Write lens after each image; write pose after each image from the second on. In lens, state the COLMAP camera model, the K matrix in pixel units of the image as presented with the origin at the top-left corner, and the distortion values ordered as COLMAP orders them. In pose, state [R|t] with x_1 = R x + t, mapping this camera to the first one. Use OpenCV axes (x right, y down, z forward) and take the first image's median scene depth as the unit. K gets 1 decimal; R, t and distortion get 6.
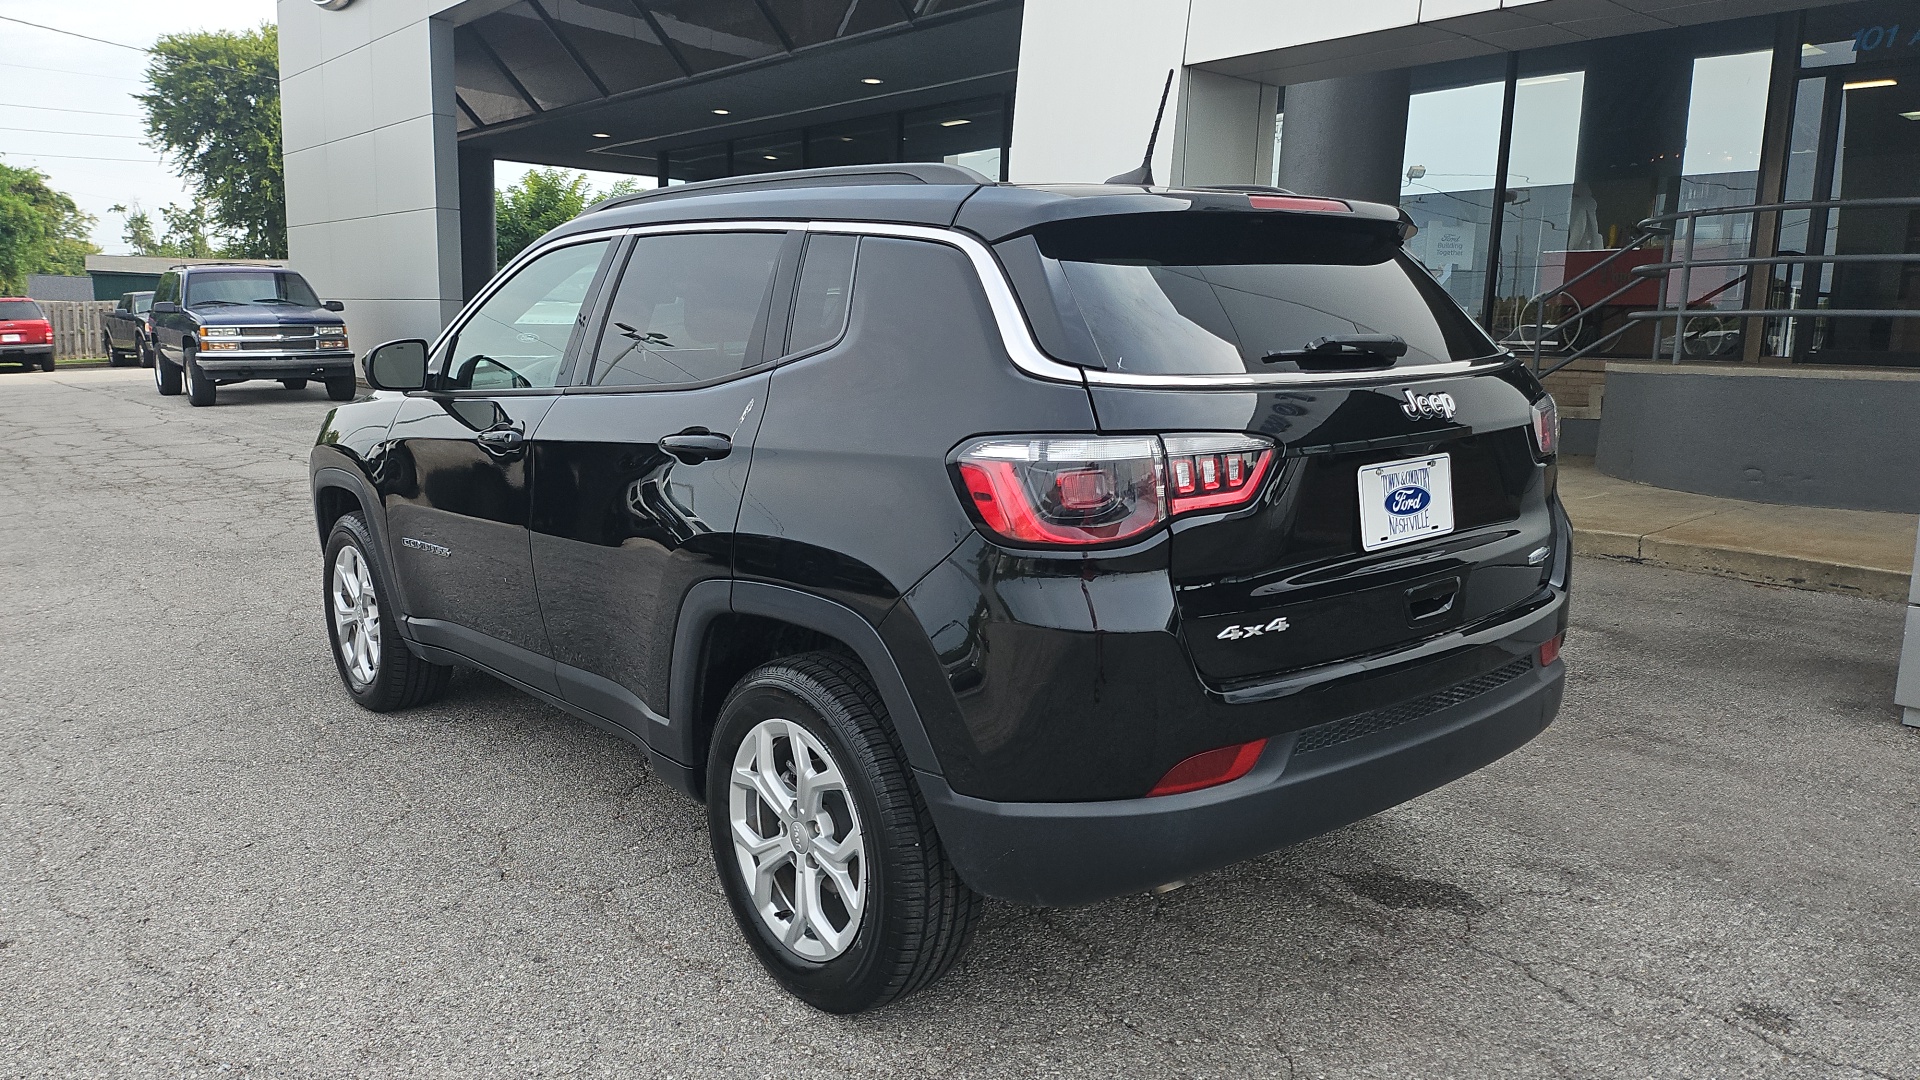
lens RADIAL K [[1333.4, 0, 933.5], [0, 1333.4, 555.8], [0, 0, 1]] dist [0.073995, -0.082077]
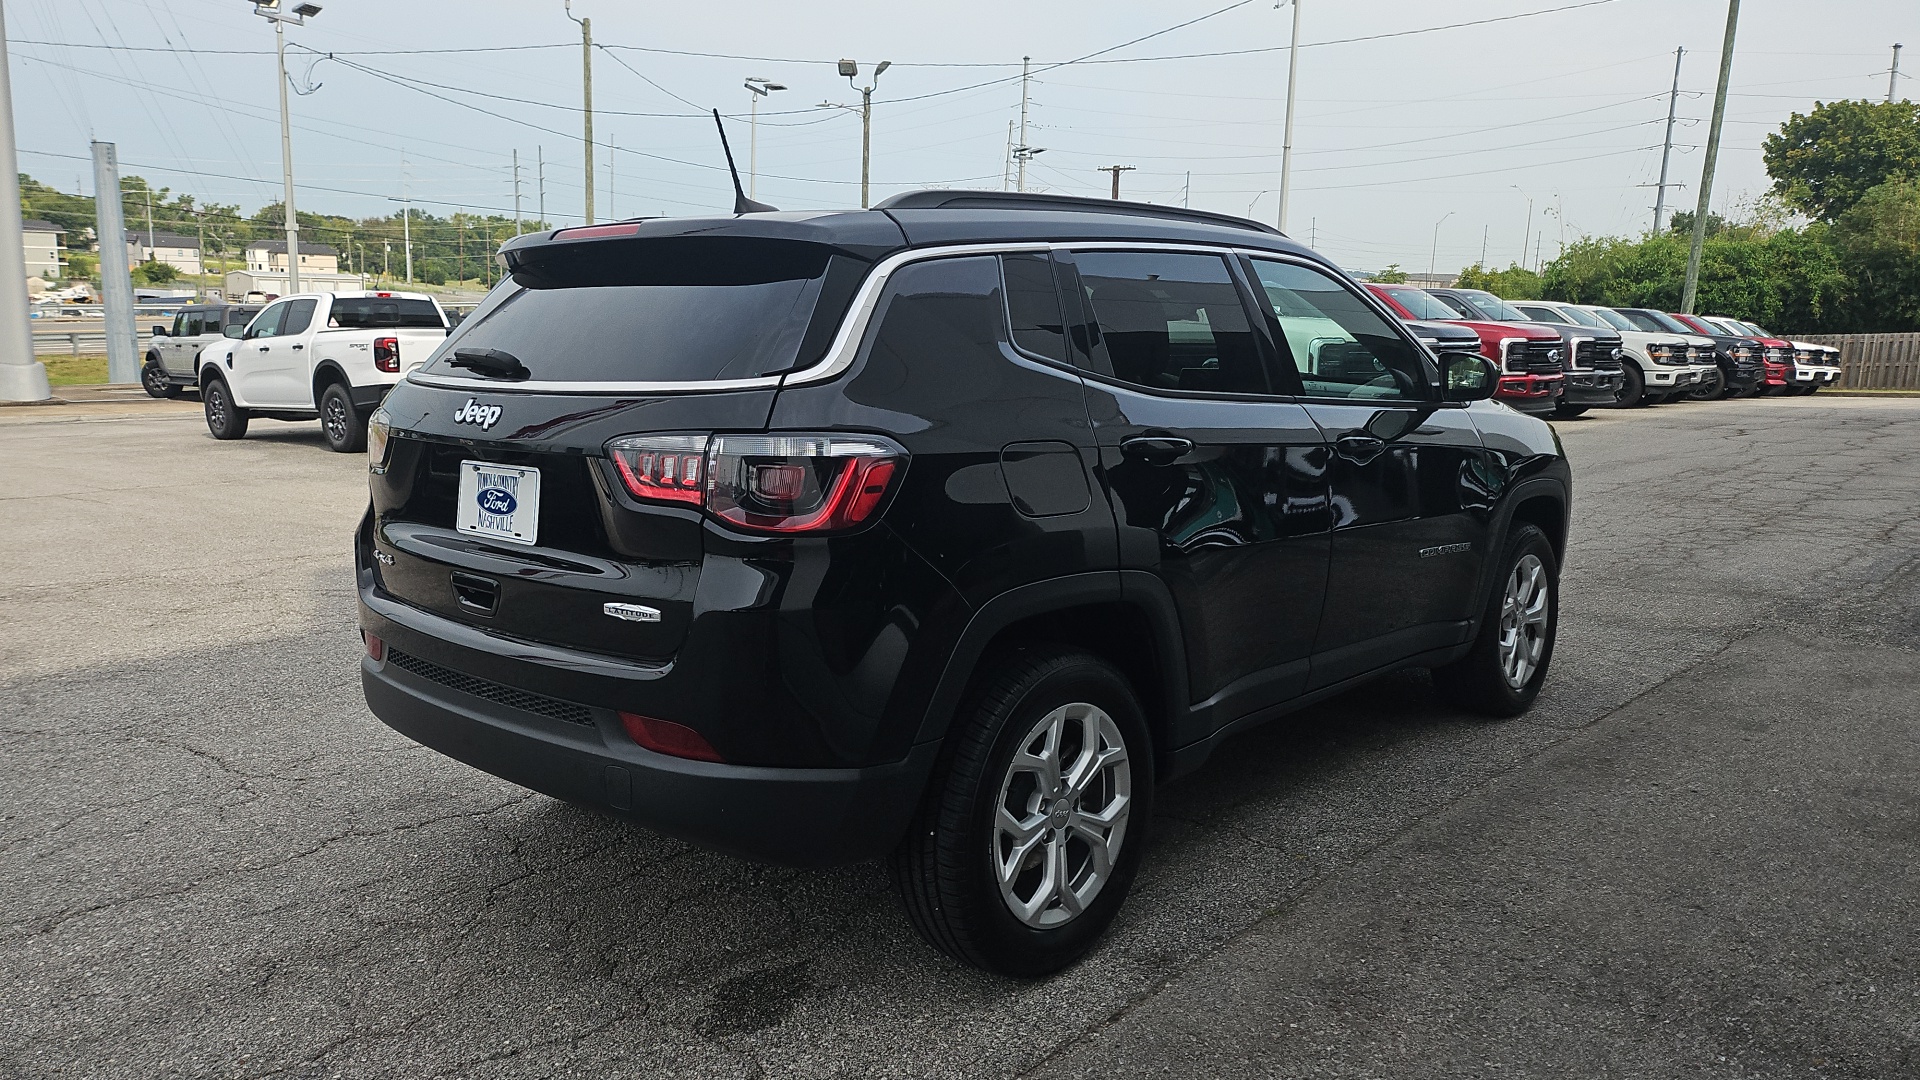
lens RADIAL K [[1328.9, 0, 958.6], [0, 1328.9, 548.7], [0, 0, 1]] dist [0.076287, -0.079826]
pose [[0.156598, 0.166401, -0.973544, 1.458649], [-0.186629, 0.972933, 0.136277, -0.219321], [0.969870, 0.160351, 0.183414, 1.150479]]
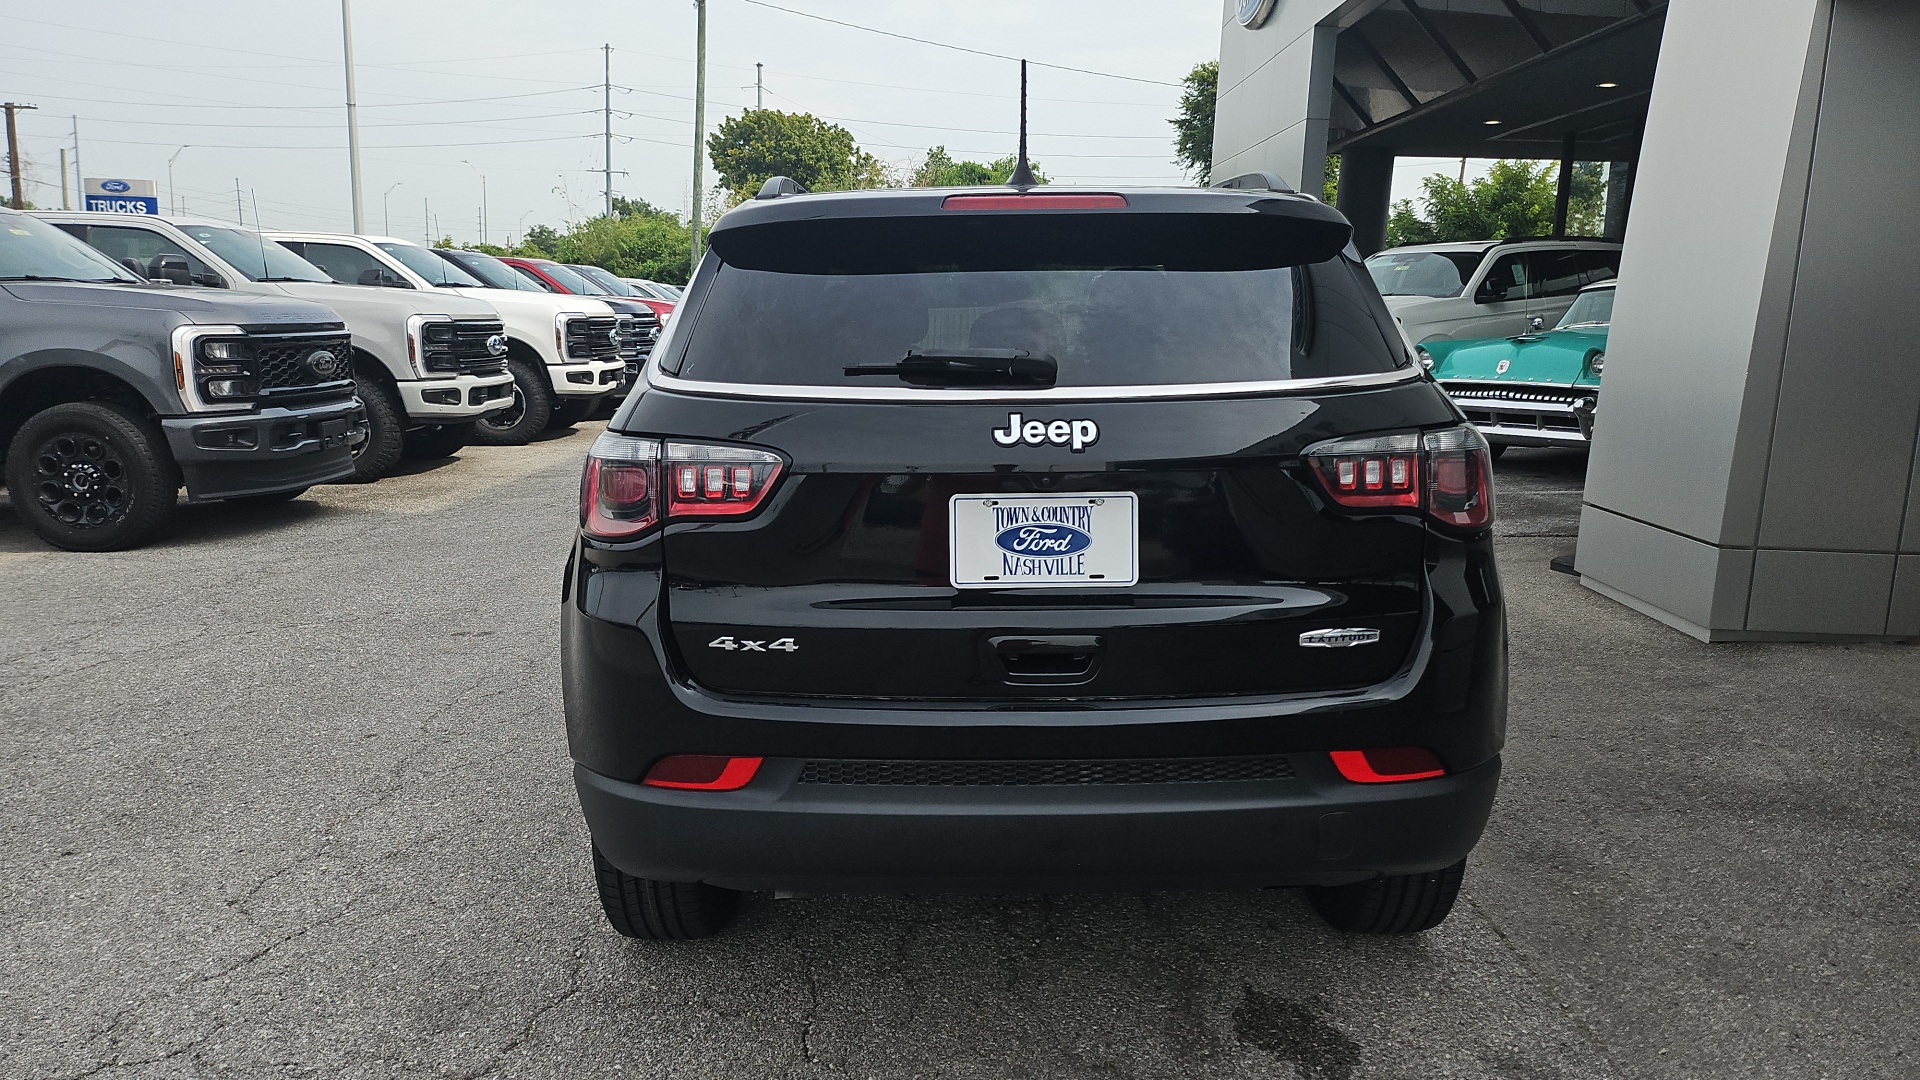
lens RADIAL K [[1328.9, 0, 958.6], [0, 1328.9, 548.7], [0, 0, 1]] dist [0.076287, -0.079826]
pose [[0.771416, 0.117749, -0.625342, 0.837529], [-0.118238, 0.992140, 0.040958, -0.063476], [0.625250, 0.042344, 0.779275, 0.285184]]
